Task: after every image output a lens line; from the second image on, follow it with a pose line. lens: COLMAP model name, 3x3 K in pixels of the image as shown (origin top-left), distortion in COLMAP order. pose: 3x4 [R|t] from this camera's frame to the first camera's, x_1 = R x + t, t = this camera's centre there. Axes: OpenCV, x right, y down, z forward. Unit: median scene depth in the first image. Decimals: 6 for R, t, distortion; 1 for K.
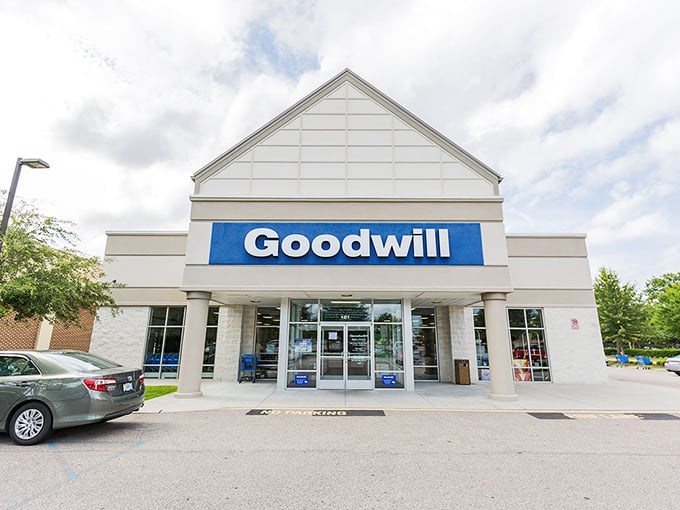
lens RADIAL K [[341.9, 0, 340.0], [0, 341.9, 255.0], [0, 0, 1]] dist [0.003899, 0.000587]
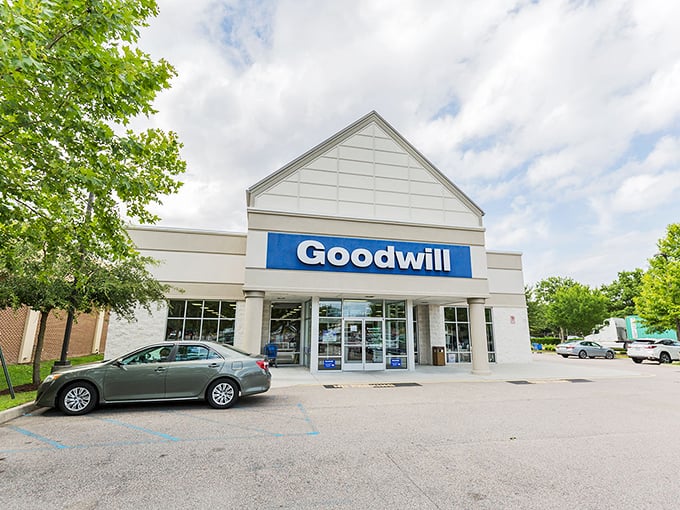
lens RADIAL K [[341.9, 0, 340.0], [0, 341.9, 255.0], [0, 0, 1]] dist [0.003899, 0.000587]
pose [[0.973640, 0.052269, 0.222022, -0.395449], [-0.058860, 0.997997, 0.023170, -0.060917], [-0.220366, -0.035628, 0.974766, -0.209514]]
